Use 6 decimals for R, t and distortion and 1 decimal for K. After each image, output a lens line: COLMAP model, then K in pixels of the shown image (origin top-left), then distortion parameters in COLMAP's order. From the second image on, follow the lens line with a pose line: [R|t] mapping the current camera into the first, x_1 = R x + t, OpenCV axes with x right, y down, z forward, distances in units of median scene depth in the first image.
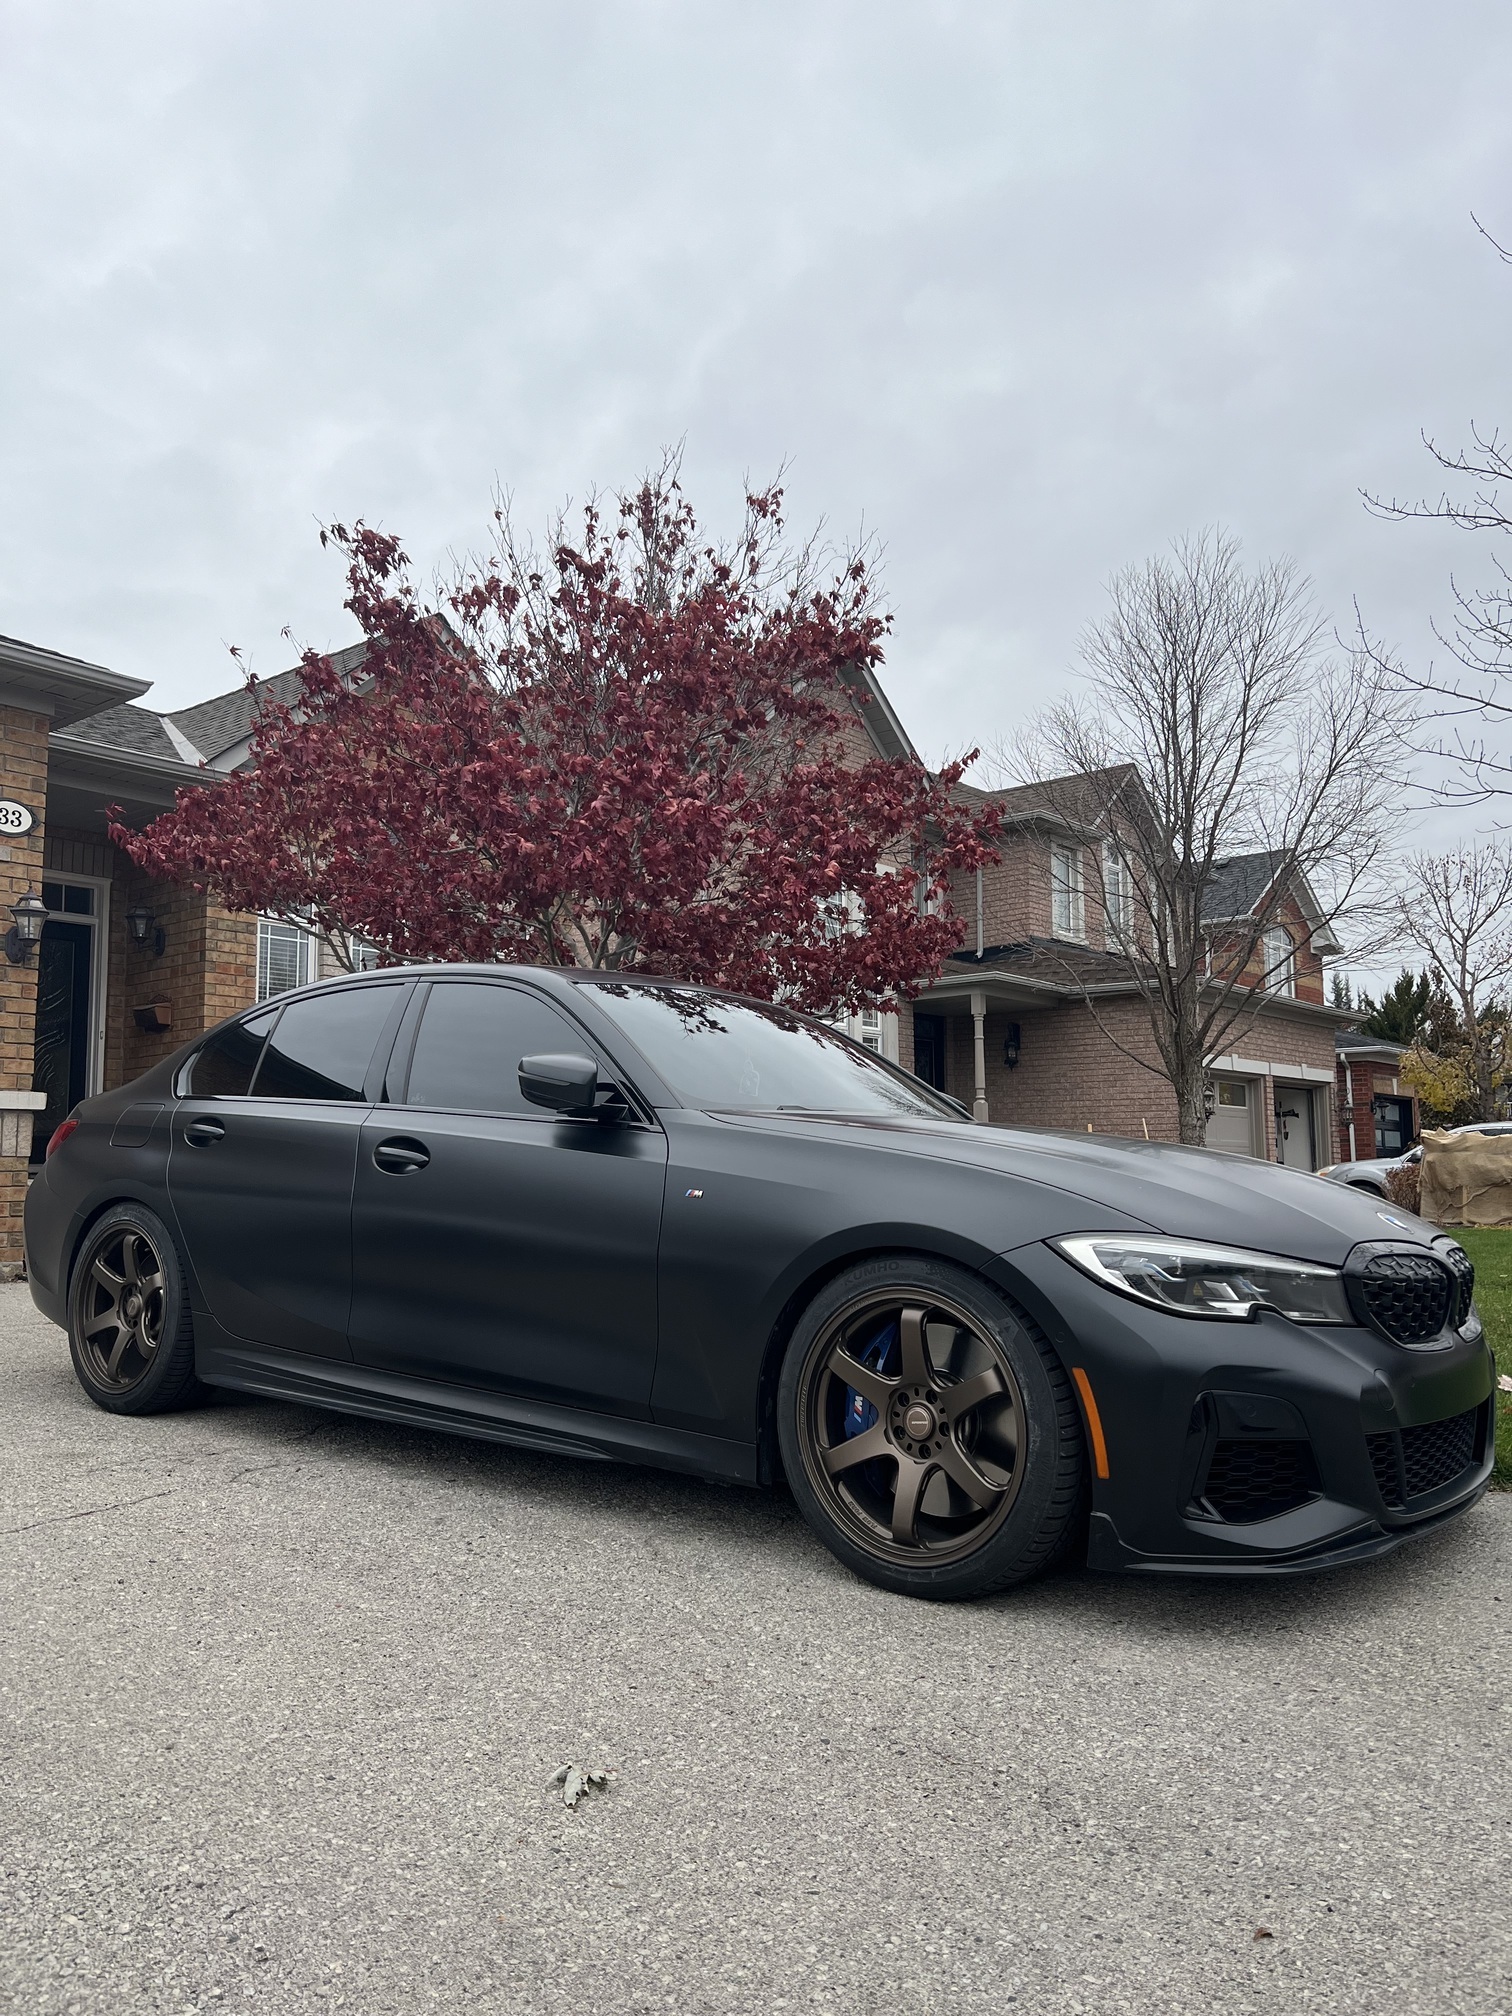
lens RADIAL K [[1379.1, 0, 756.0], [0, 1379.1, 1008.0], [0, 0, 1]] dist [0.000405, -0.000909]
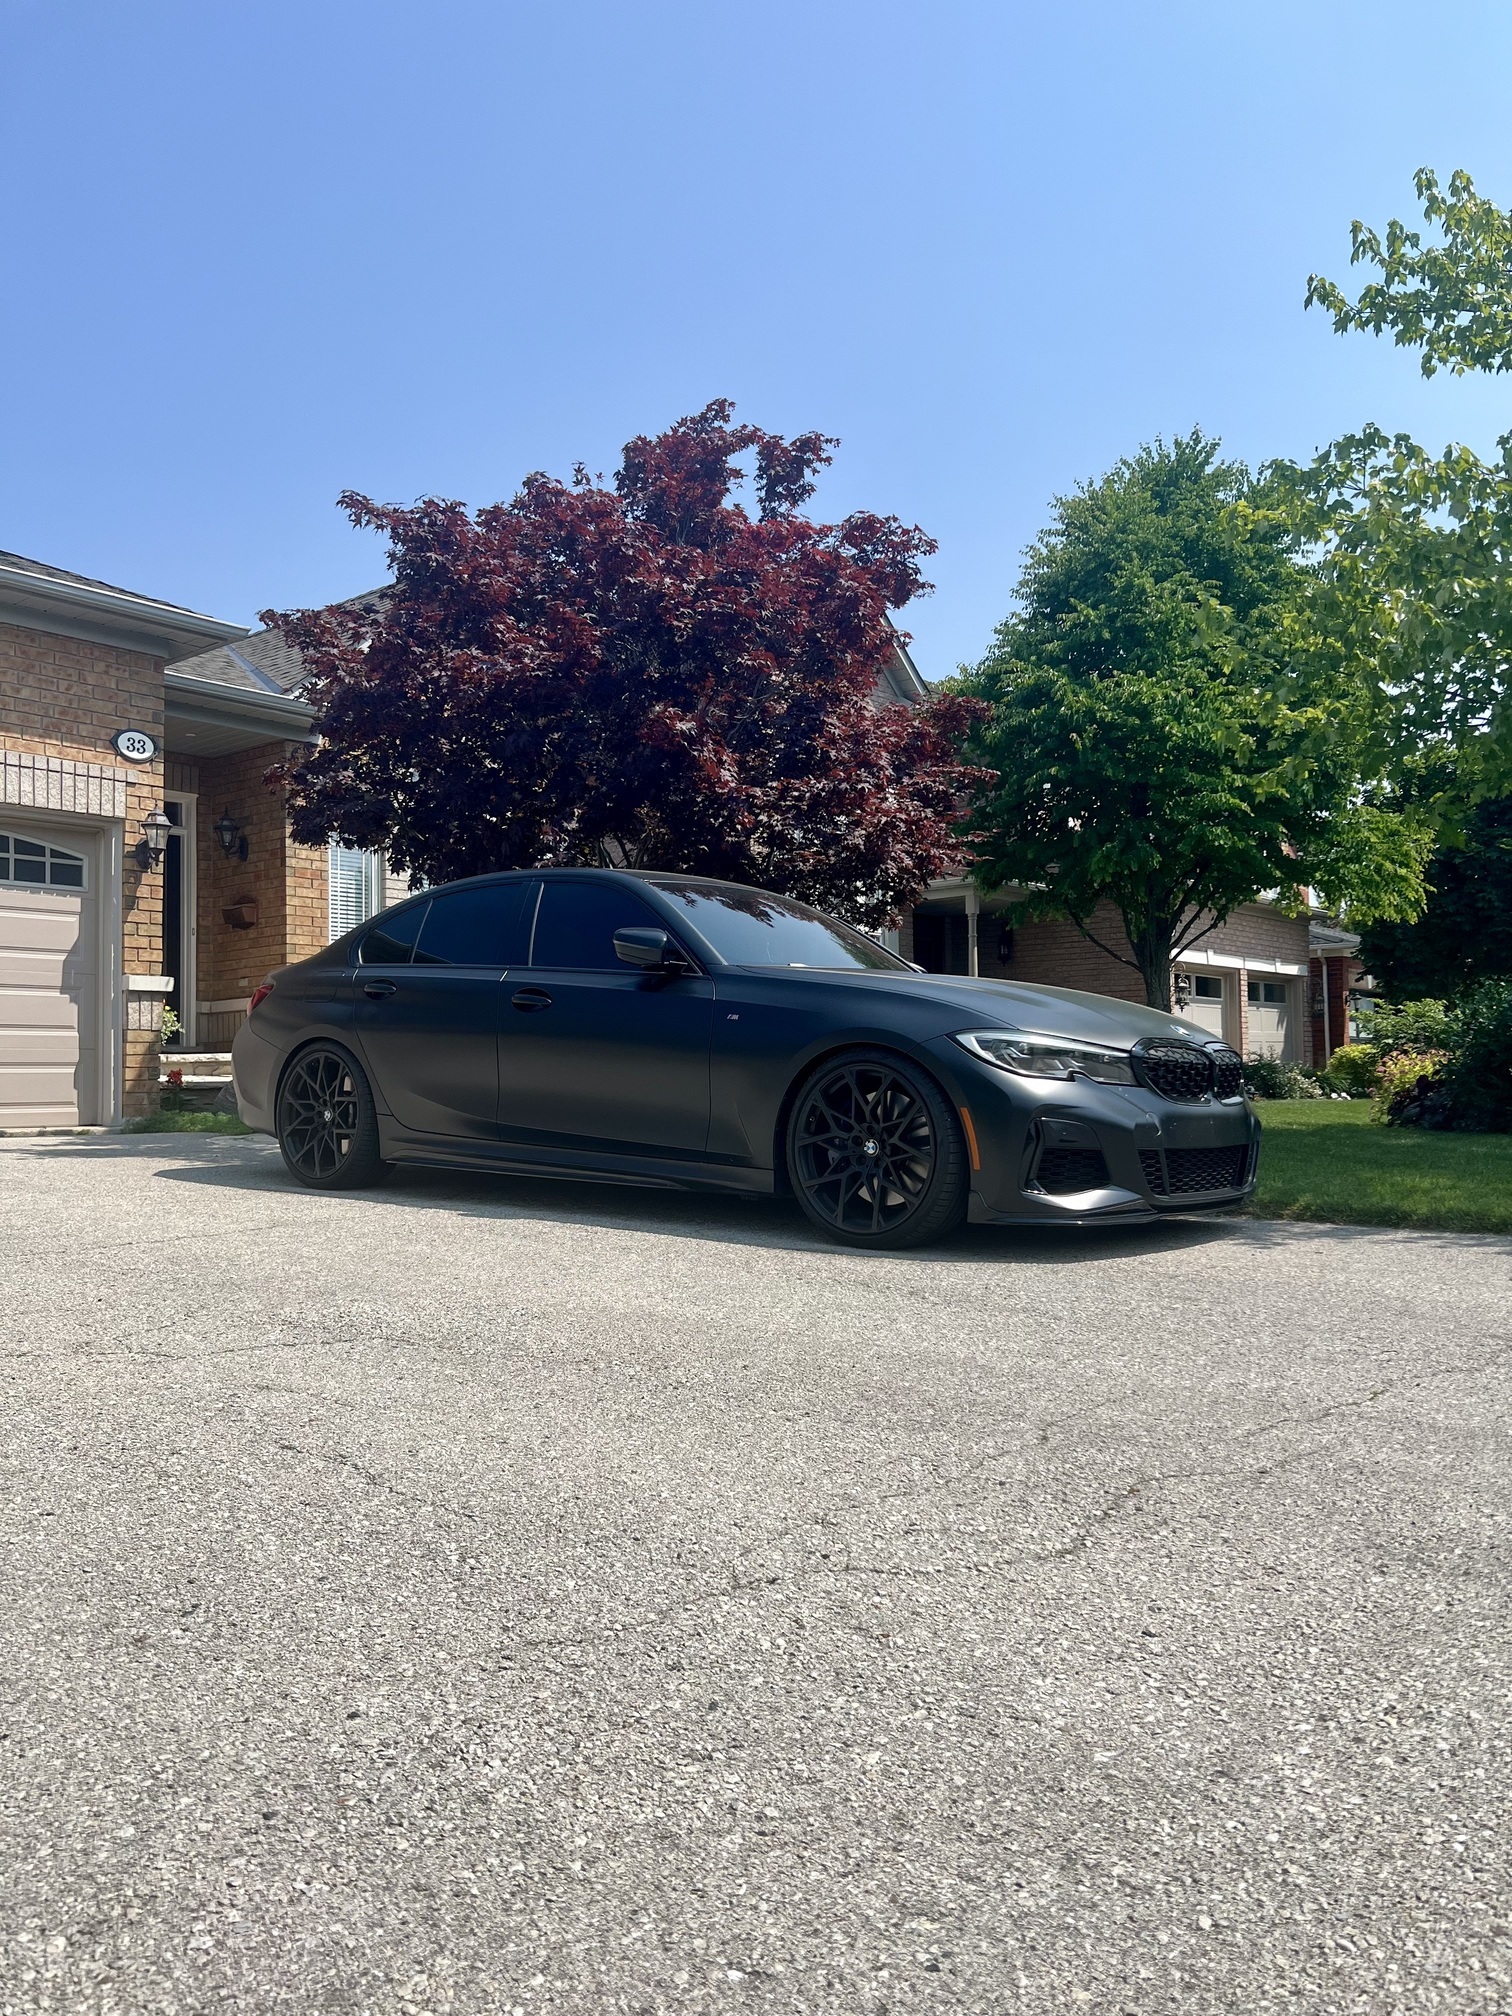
lens RADIAL K [[1379.1, 0, 756.0], [0, 1379.1, 1008.0], [0, 0, 1]] dist [0.000405, -0.000909]
pose [[0.999979, -0.004268, -0.004955, -0.002383], [0.004601, 0.997588, 0.069255, 0.007307], [0.004648, -0.069277, 0.997587, -0.195024]]
